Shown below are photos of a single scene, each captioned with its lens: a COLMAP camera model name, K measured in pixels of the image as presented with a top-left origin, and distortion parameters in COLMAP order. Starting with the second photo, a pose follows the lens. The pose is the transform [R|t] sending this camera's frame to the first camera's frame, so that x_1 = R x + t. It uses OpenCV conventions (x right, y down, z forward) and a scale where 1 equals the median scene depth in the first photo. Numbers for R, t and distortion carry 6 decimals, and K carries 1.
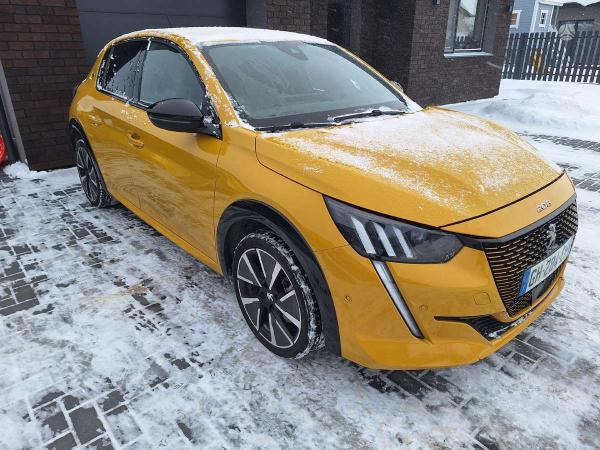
lens RADIAL K [[411.6, 0, 306.3], [0, 411.6, 224.1], [0, 0, 1]] dist [0.082068, -0.080887]
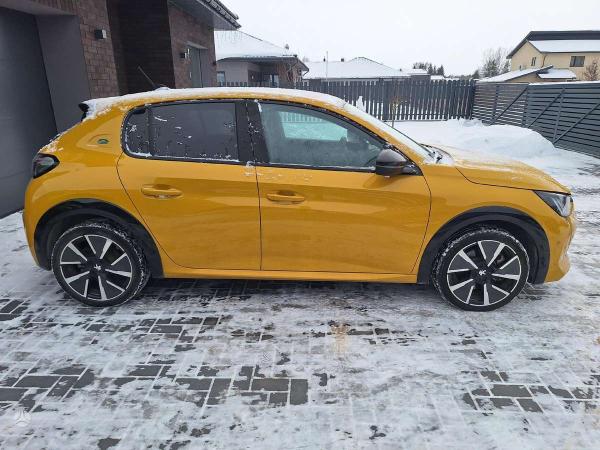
lens RADIAL K [[411.6, 0, 306.3], [0, 411.6, 224.1], [0, 0, 1]] dist [0.082068, -0.080887]
pose [[0.678681, -0.232072, 0.696803, -1.029670], [0.286851, 0.957165, 0.039396, -0.153420], [-0.676098, 0.173142, 0.716180, 0.234706]]
